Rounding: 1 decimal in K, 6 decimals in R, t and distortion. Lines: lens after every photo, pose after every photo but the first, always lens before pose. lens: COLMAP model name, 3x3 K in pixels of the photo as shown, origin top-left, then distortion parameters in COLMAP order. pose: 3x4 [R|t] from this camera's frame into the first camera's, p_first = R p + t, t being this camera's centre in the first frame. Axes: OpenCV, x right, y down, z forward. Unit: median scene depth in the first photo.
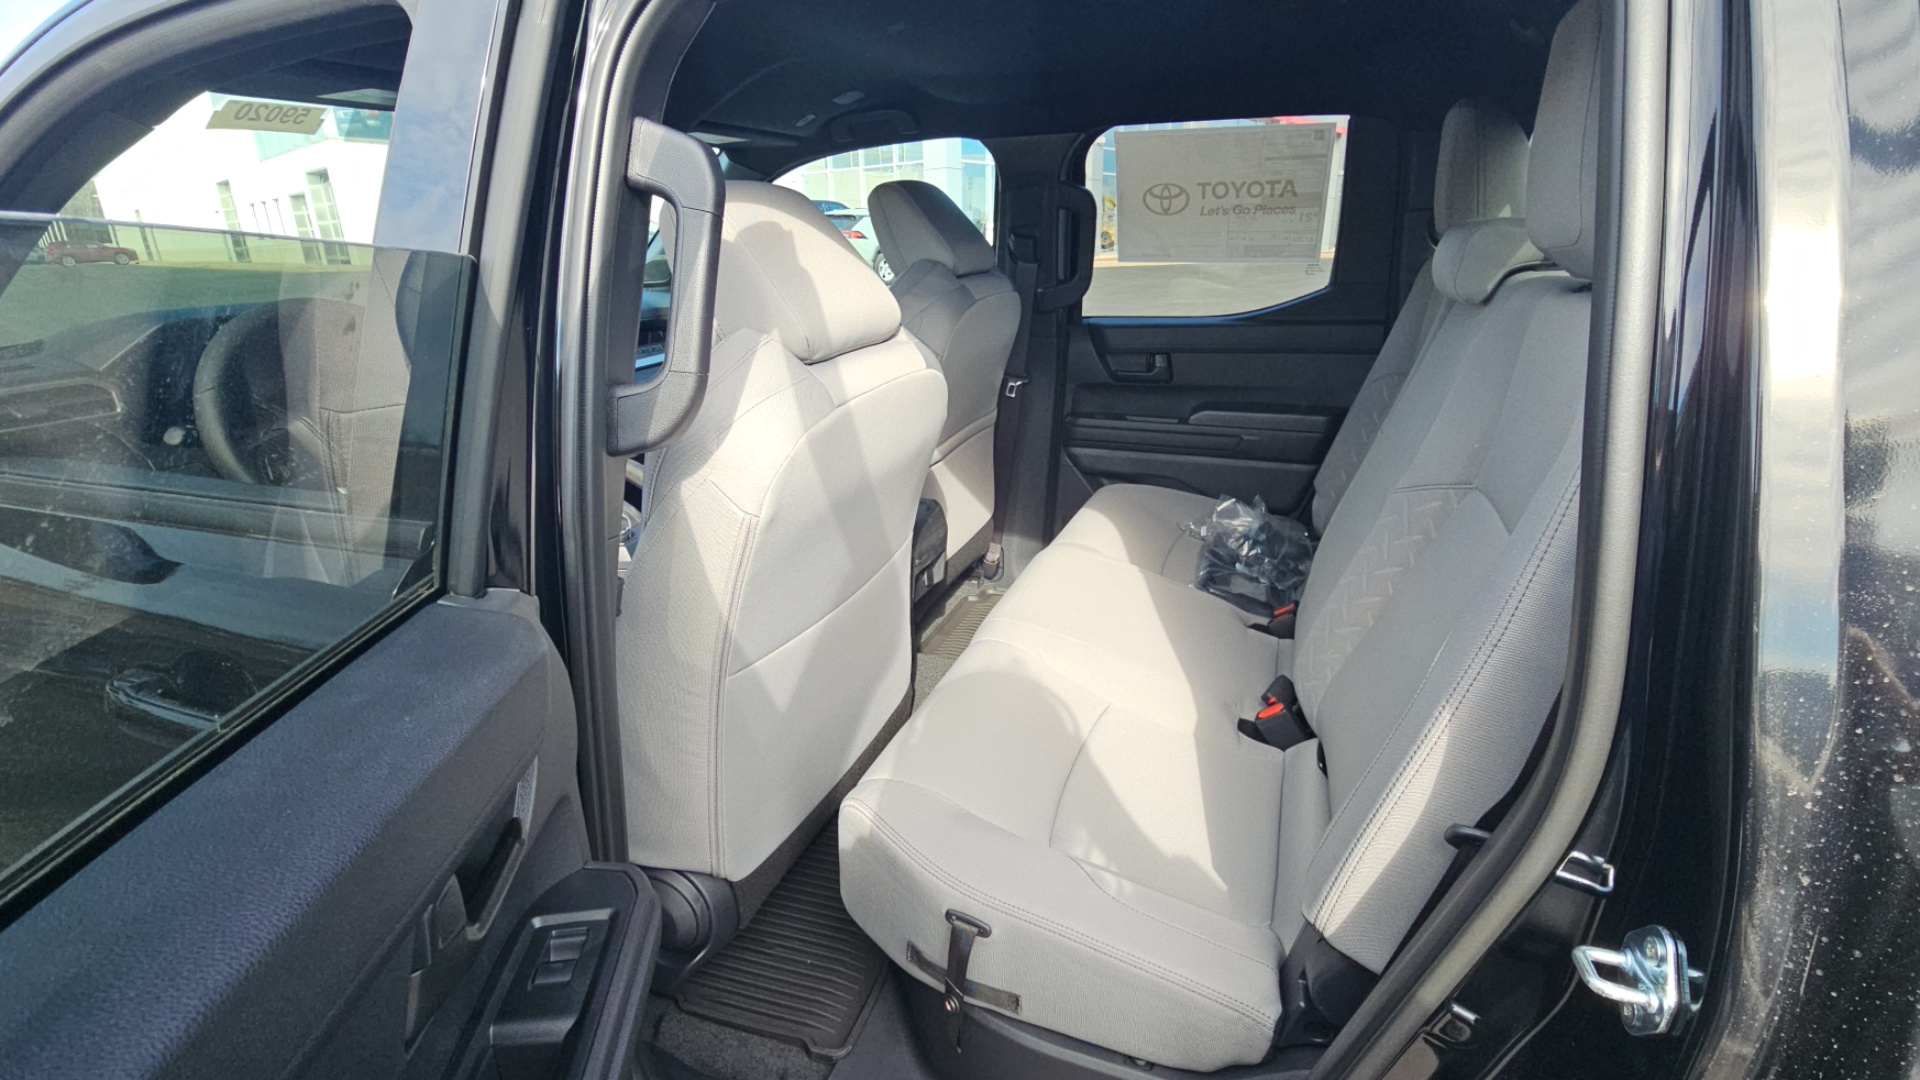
lens RADIAL K [[860.5, 0, 978.7], [0, 860.5, 524.4], [0, 0, 1]] dist [0.005729, -0.005028]
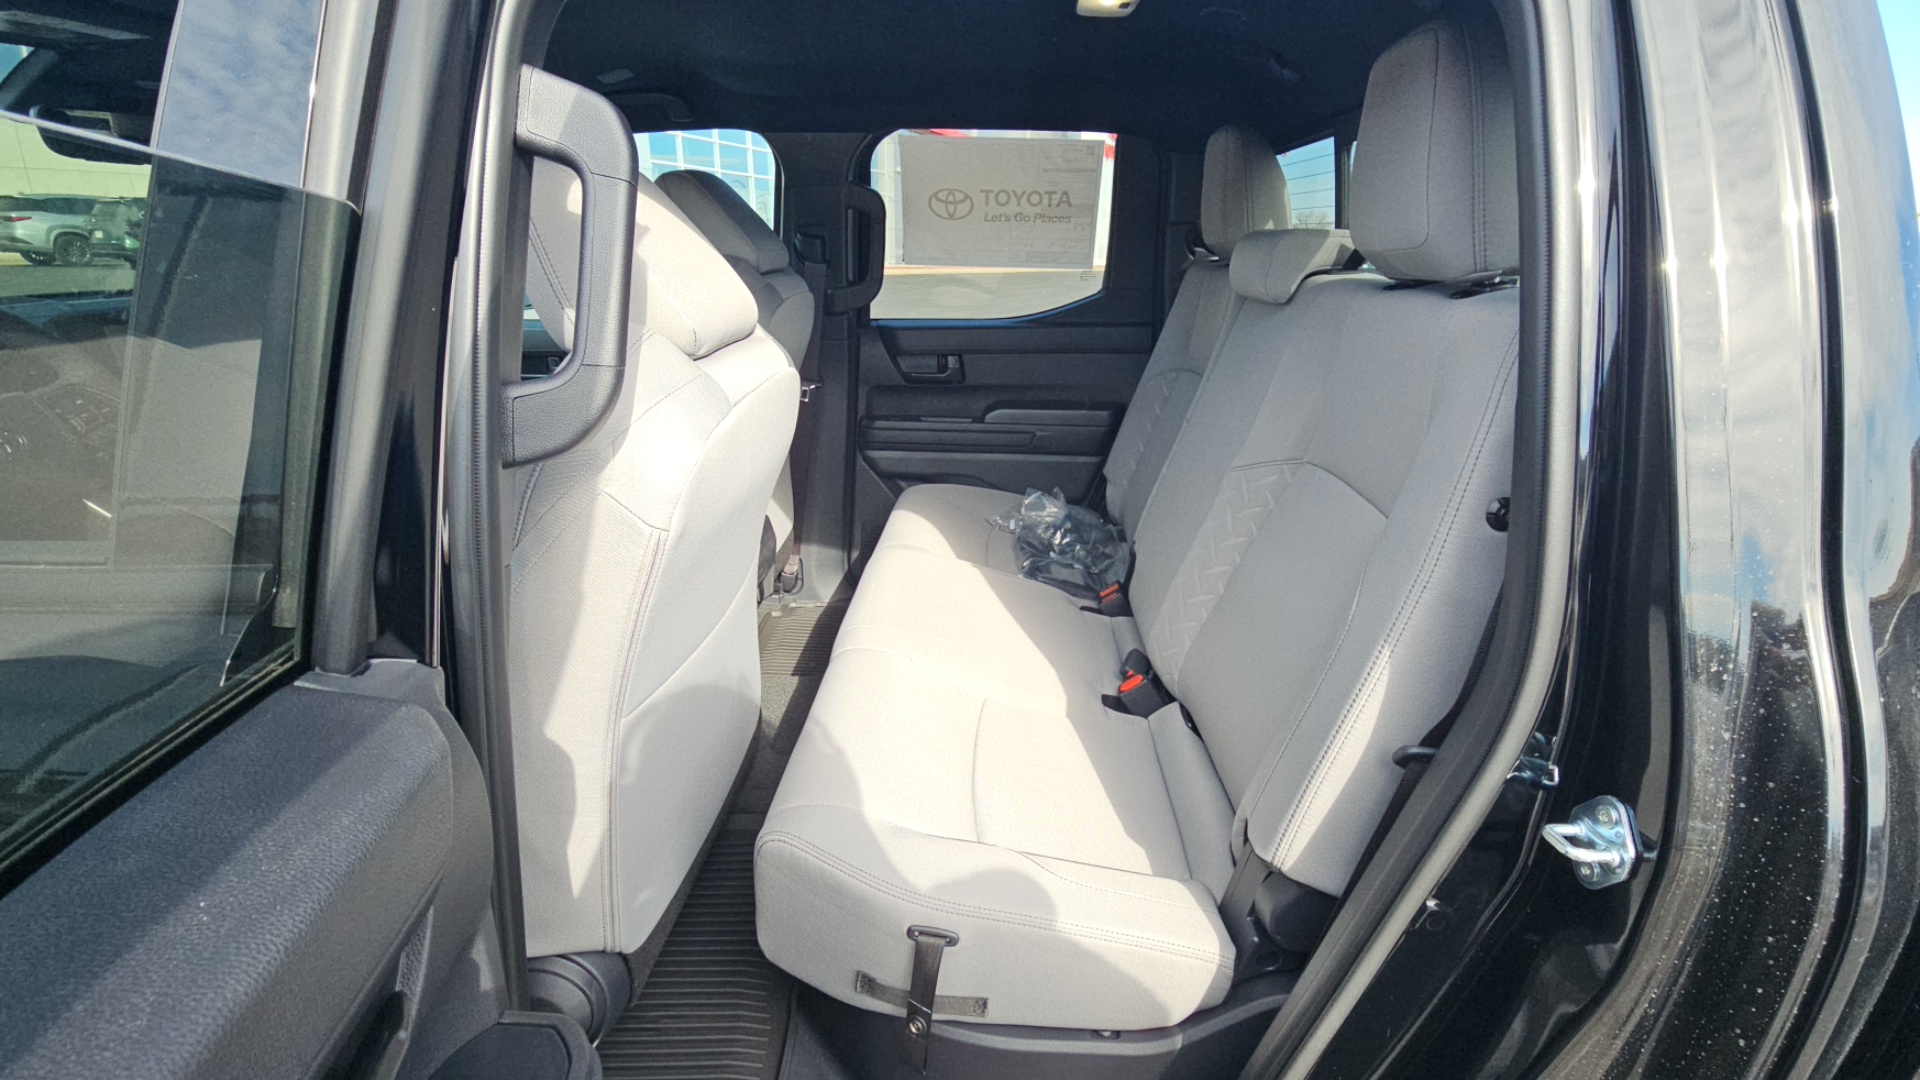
lens RADIAL K [[860.5, 0, 987.2], [0, 860.5, 522.9], [0, 0, 1]] dist [0.005729, -0.005028]
pose [[0.946601, -0.071283, 0.314429, -0.148764], [0.074744, 0.997202, 0.001052, 0.004046], [-0.313625, 0.022506, 0.949280, 0.037550]]
